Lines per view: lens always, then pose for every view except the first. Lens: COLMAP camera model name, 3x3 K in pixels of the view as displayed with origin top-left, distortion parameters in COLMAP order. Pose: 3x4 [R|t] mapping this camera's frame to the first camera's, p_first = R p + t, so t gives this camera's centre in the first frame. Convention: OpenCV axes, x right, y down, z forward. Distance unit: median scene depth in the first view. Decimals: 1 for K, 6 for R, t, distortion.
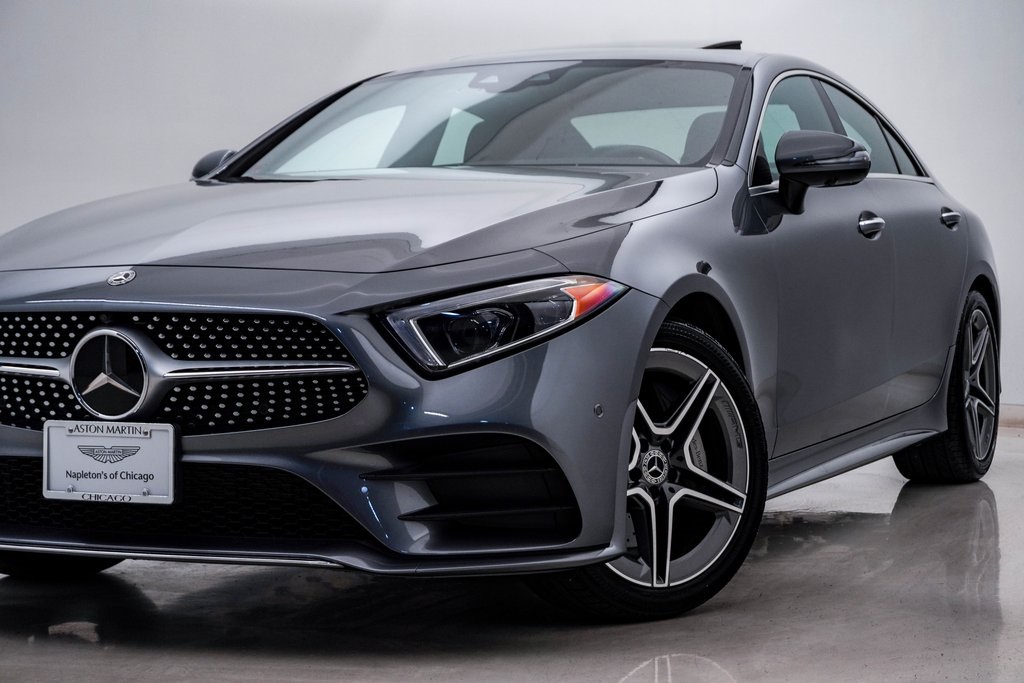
lens RADIAL K [[2185.8, 0, 516.9], [0, 2185.8, 342.9], [0, 0, 1]] dist [0.032522, 0.000000]
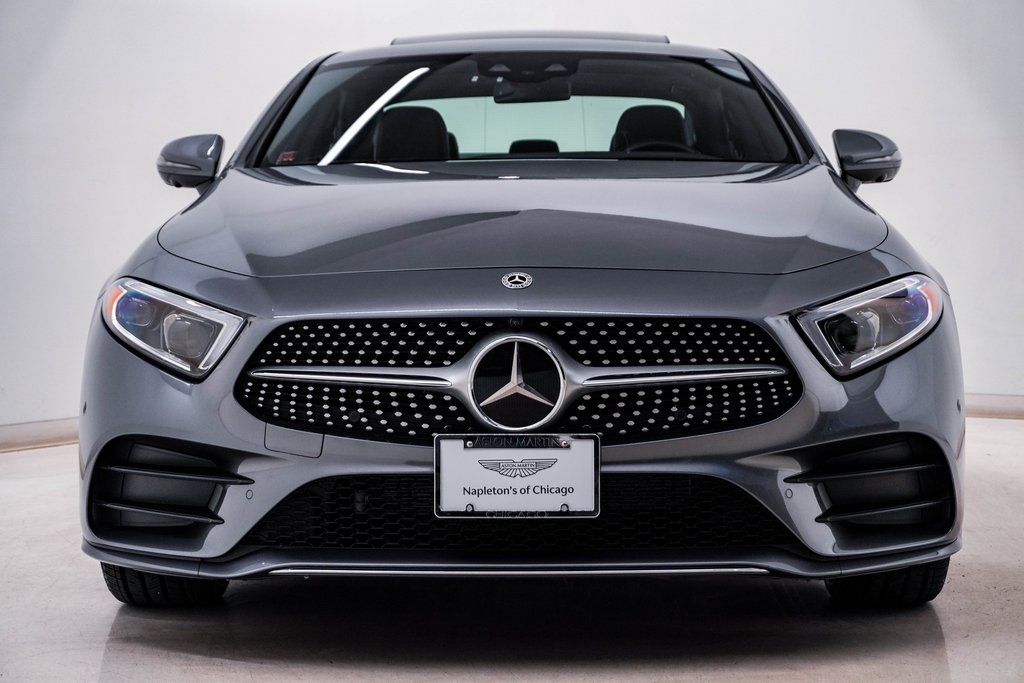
lens RADIAL K [[2196.8, 0, 507.6], [0, 2196.8, 343.2], [0, 0, 1]] dist [-0.004257, 0.000000]
pose [[0.915687, -0.017192, 0.401525, -0.572752], [0.014799, 0.999849, 0.009062, -0.011685], [-0.401620, -0.002356, 0.915803, 0.135143]]
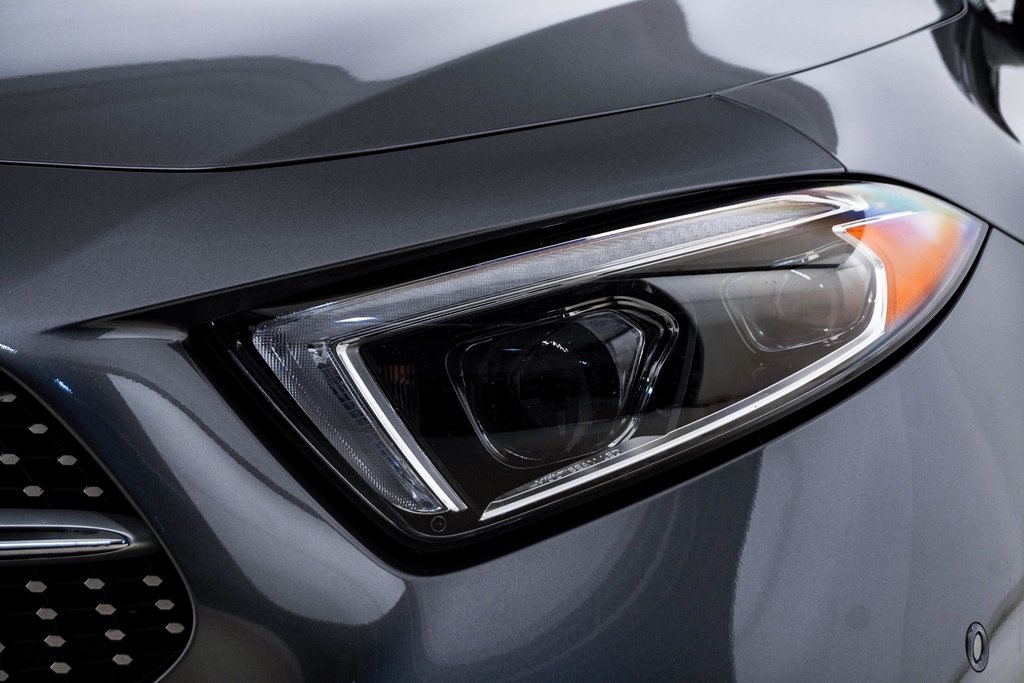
lens RADIAL K [[2196.8, 0, 515.3], [0, 2196.8, 342.2], [0, 0, 1]] dist [-0.004257, 0.000000]
pose [[0.990695, -0.011045, 0.135655, -0.062975], [0.008382, 0.999761, 0.020185, -0.015825], [-0.135846, -0.018860, 0.990550, 0.721015]]
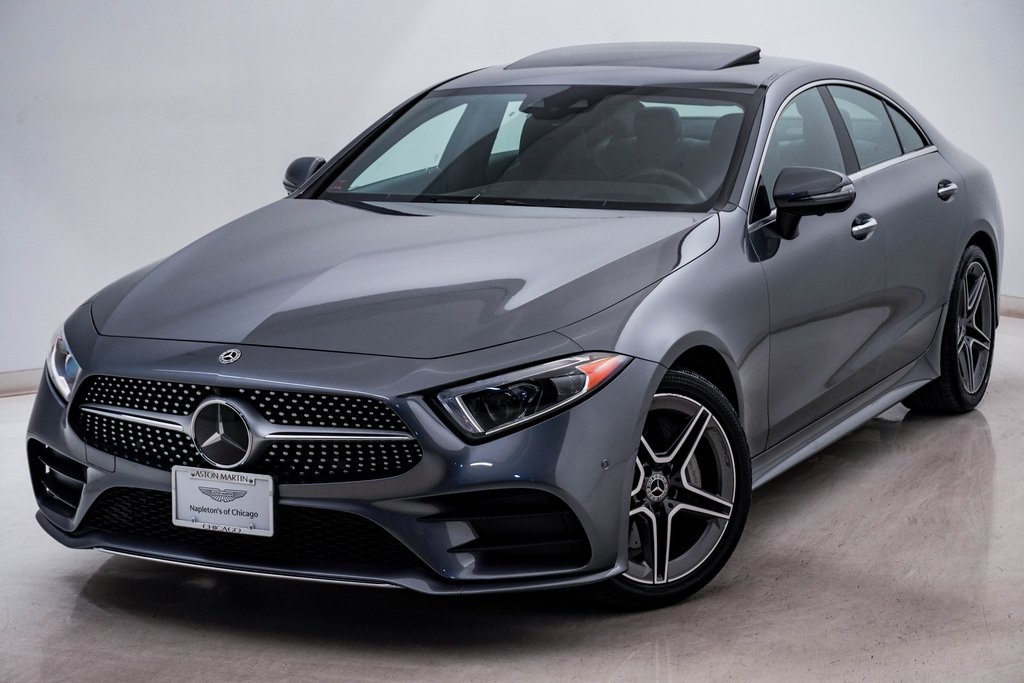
lens RADIAL K [[2196.8, 0, 511.9], [0, 2196.8, 345.0], [0, 0, 1]] dist [-0.004257, 0.000000]
pose [[0.998816, 0.002224, -0.048595, 0.045110], [0.003641, 0.992735, 0.120269, -0.191393], [0.048510, -0.120304, 0.991551, -0.257926]]
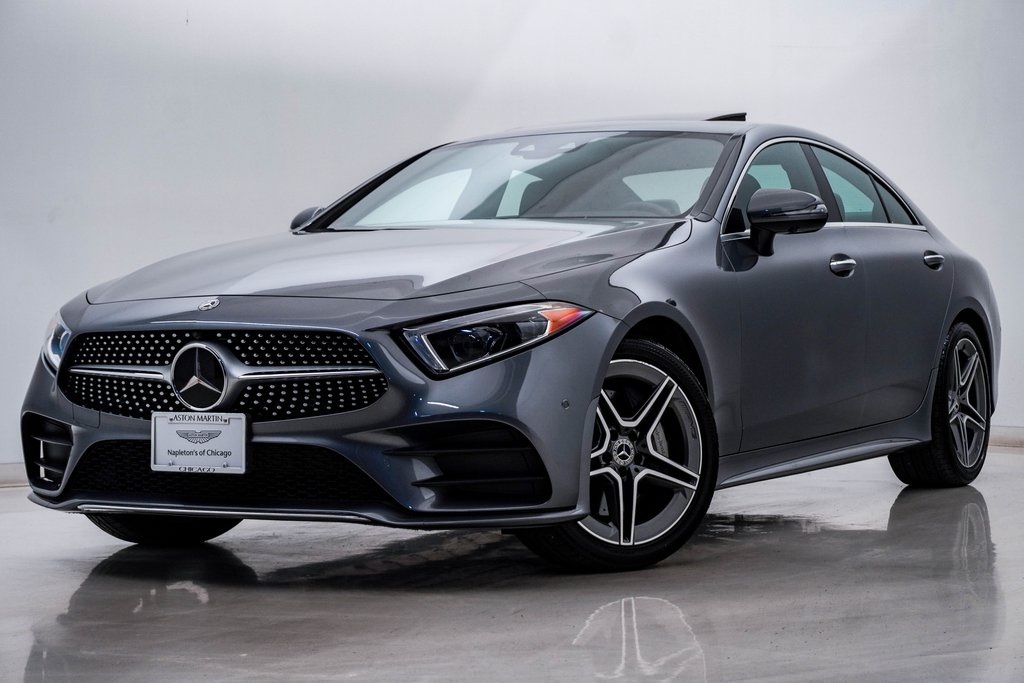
lens RADIAL K [[2185.8, 0, 515.3], [0, 2185.8, 341.7], [0, 0, 1]] dist [0.032522, 0.000000]
pose [[0.996734, -0.001702, -0.080742, 0.113594], [-0.000226, 0.999715, -0.023860, 0.024760], [0.080760, 0.023800, 0.996449, -0.313502]]
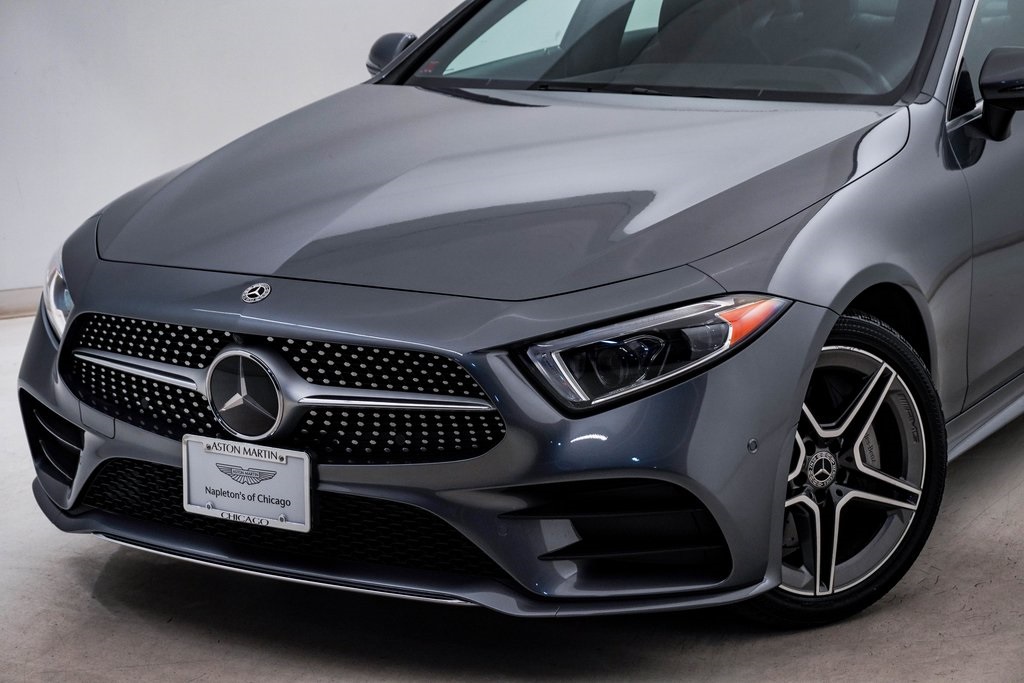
lens RADIAL K [[2196.8, 0, 511.2], [0, 2196.8, 347.5], [0, 0, 1]] dist [-0.004257, 0.000000]
pose [[0.992491, 0.019982, -0.120674, 0.047495], [0.000982, 0.985233, 0.171216, -0.173170], [0.122313, -0.170049, 0.977815, 0.068843]]
